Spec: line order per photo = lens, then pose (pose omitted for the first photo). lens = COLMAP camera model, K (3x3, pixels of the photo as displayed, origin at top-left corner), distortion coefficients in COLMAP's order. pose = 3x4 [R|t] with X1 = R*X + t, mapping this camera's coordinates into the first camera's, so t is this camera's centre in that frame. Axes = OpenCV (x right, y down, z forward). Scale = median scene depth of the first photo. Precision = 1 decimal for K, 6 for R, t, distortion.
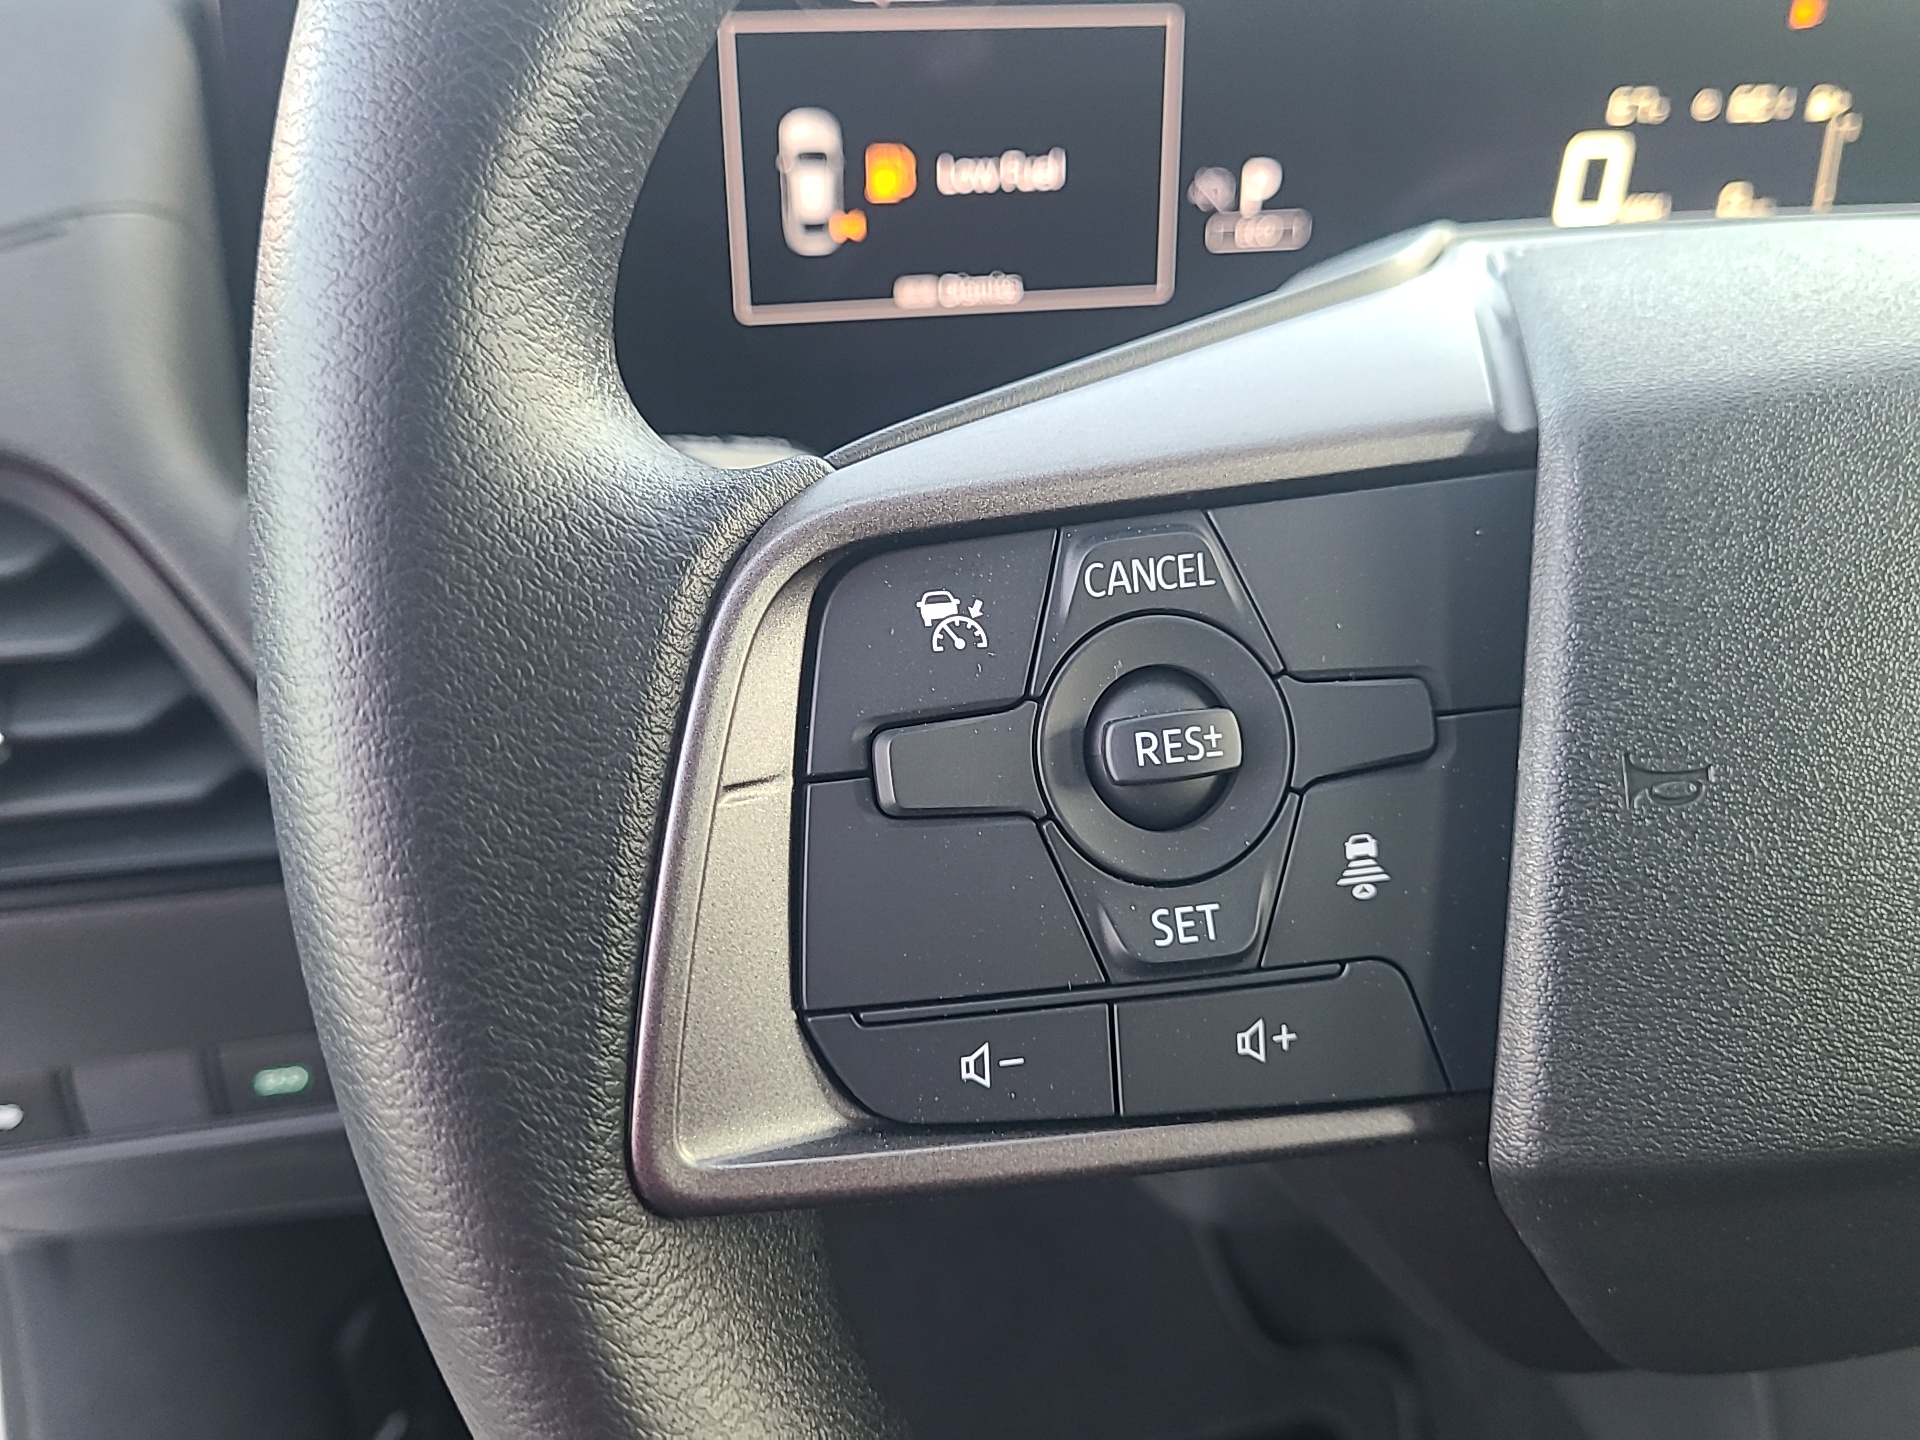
lens RADIAL K [[1667.6, 0, 960.0], [0, 1667.6, 720.0], [0, 0, 1]] dist [-0.010806, -0.010491]
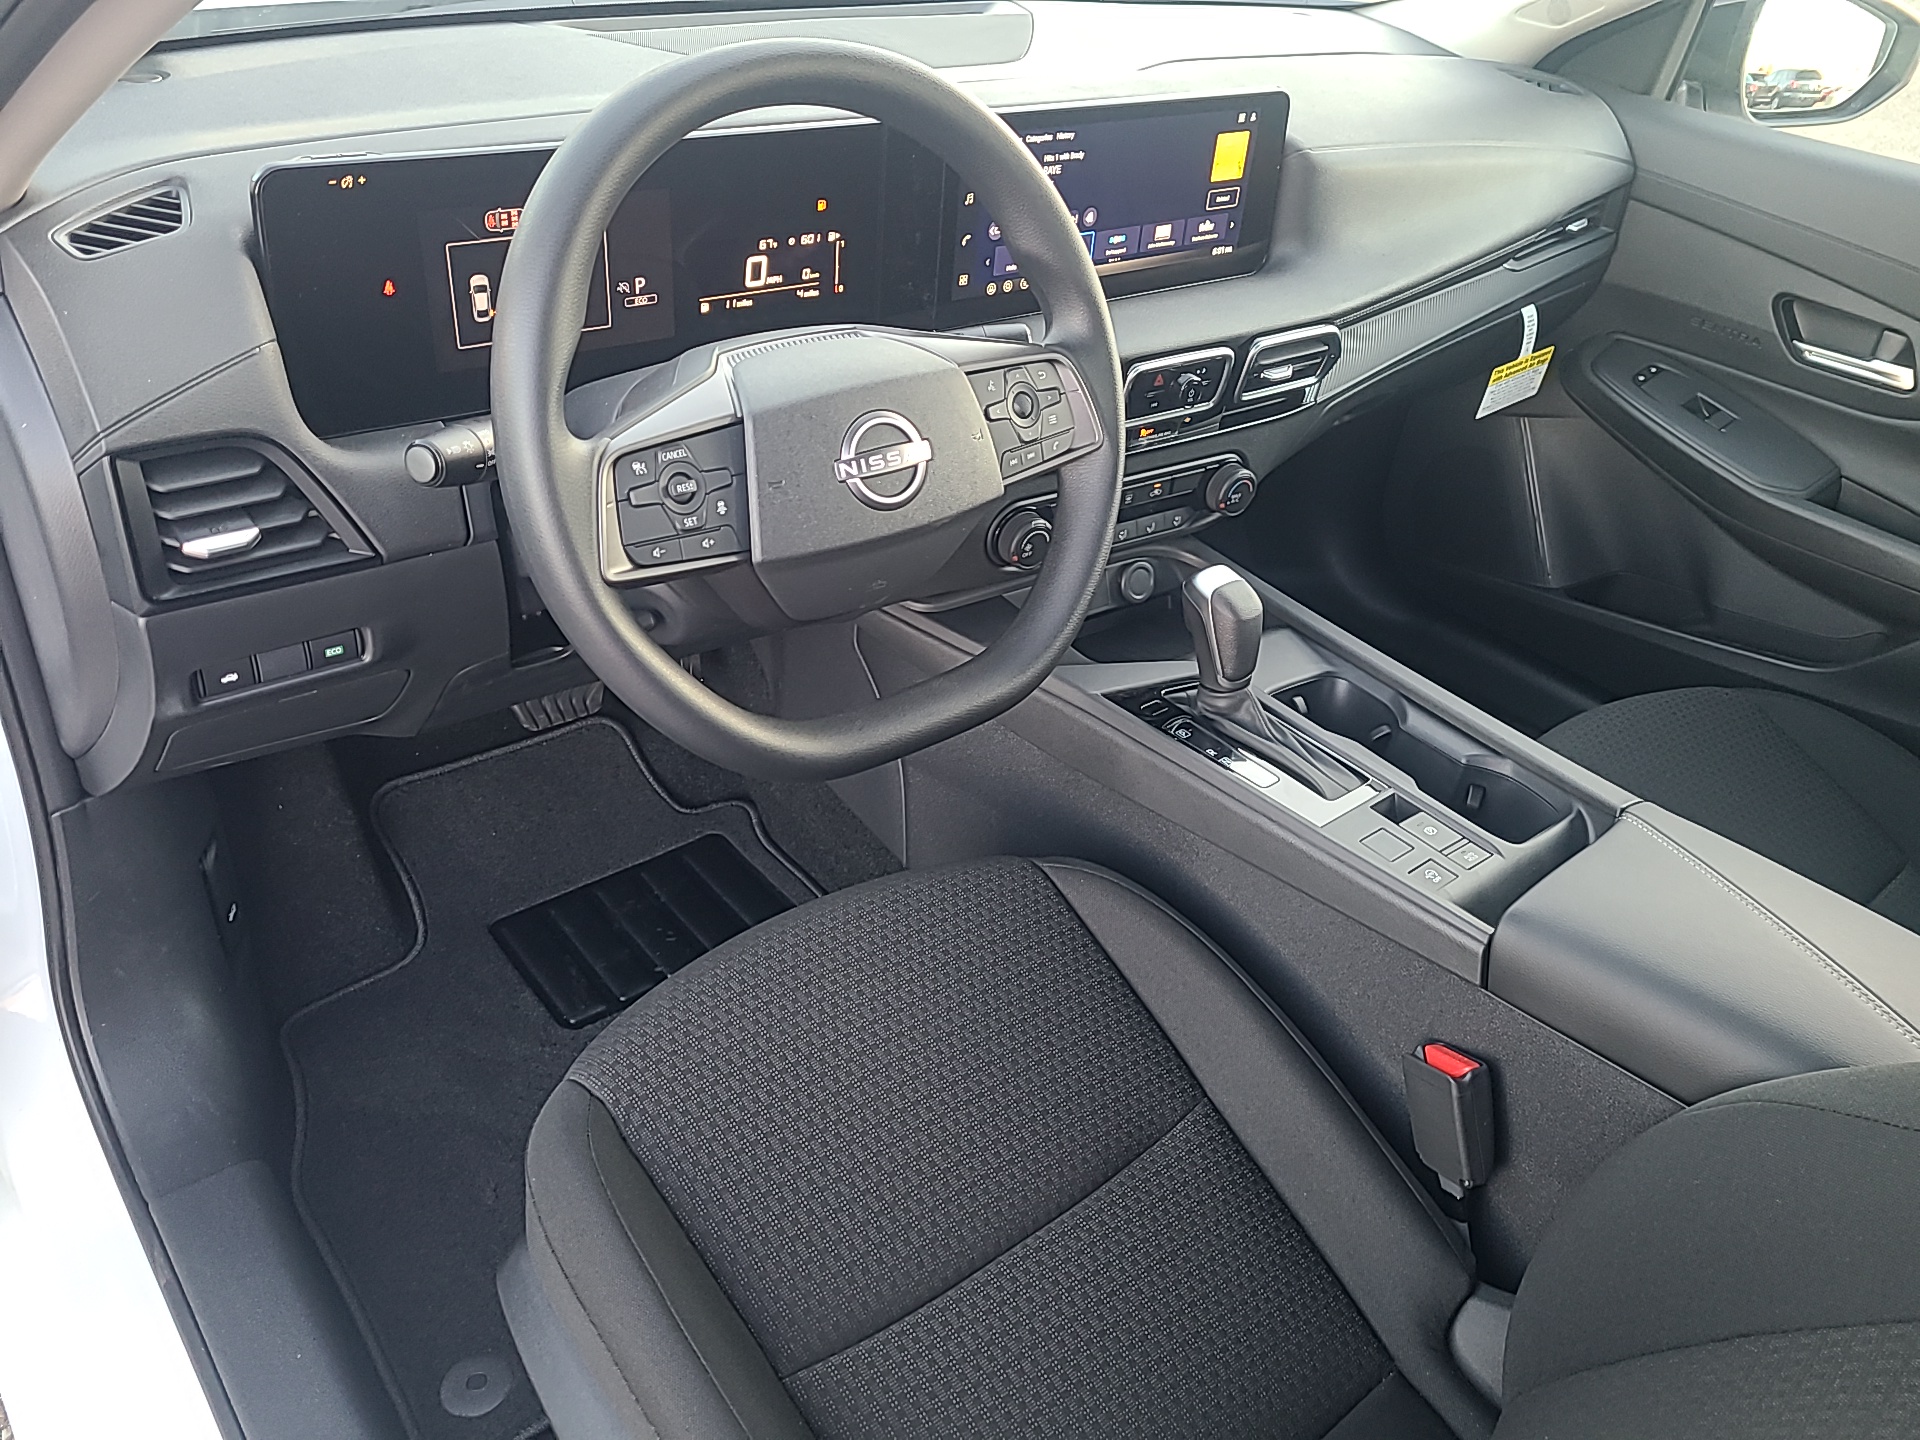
lens RADIAL K [[1431.0, 0, 960.0], [0, 1431.0, 720.0], [0, 0, 1]] dist [0.036616, -0.007367]
pose [[0.898146, -0.172914, 0.404271, -0.955135], [0.101418, 0.976104, 0.192184, -0.046420], [-0.427842, -0.131609, 0.894221, -3.209083]]
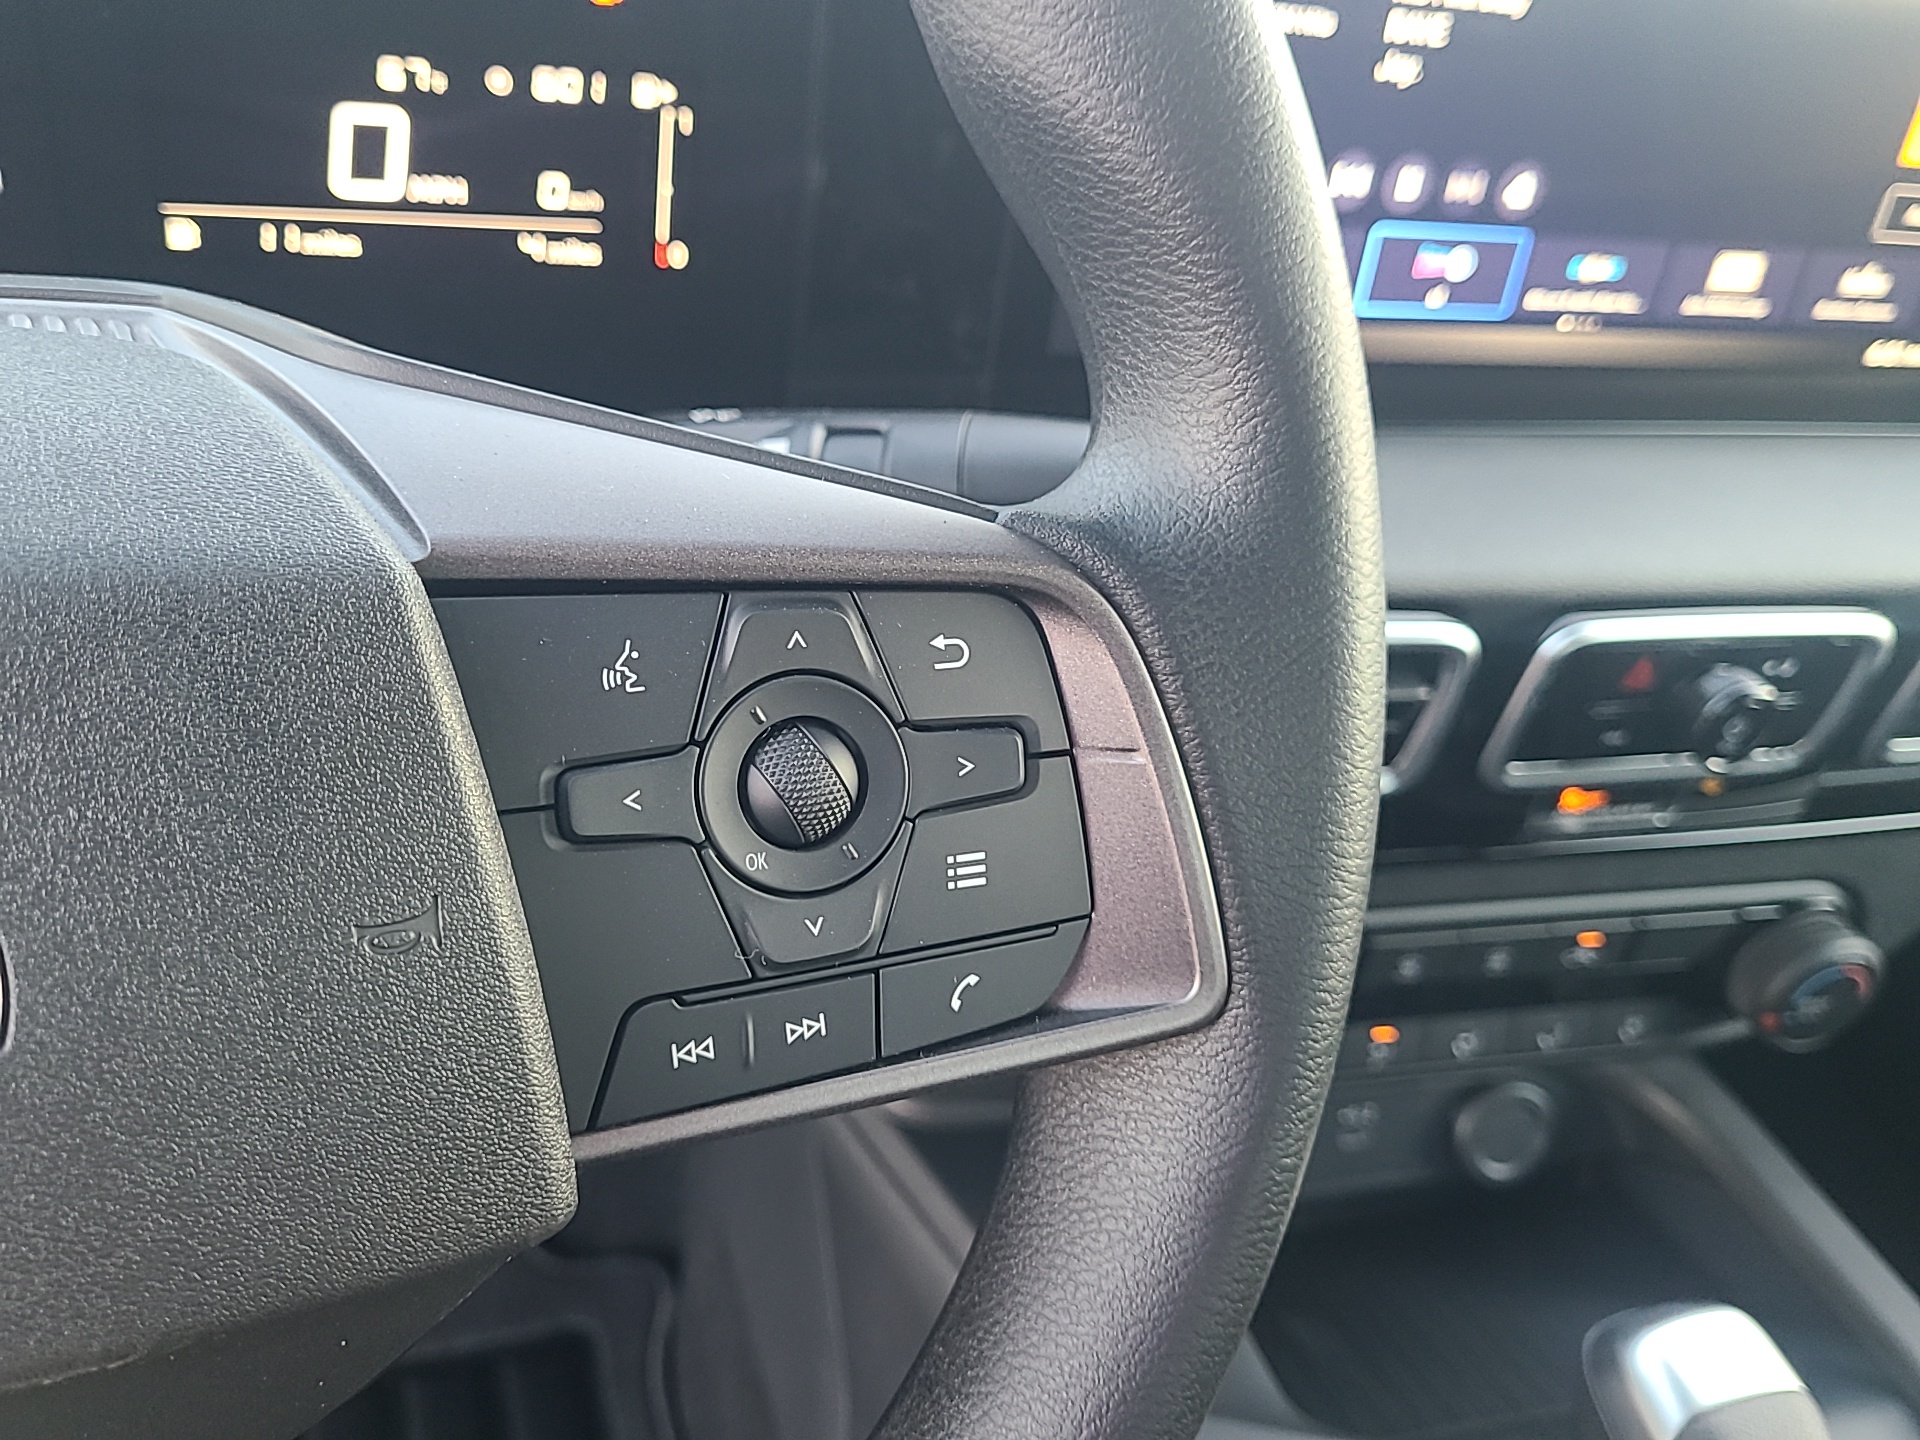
lens RADIAL K [[1655.9, 0, 921.1], [0, 1655.9, 717.6], [0, 0, 1]] dist [-0.007841, -0.016276]
pose [[0.987294, 0.063223, 0.145785, 1.309158], [-0.076772, 0.993045, 0.089265, -0.282766], [-0.139128, -0.099323, 0.985281, 0.095933]]
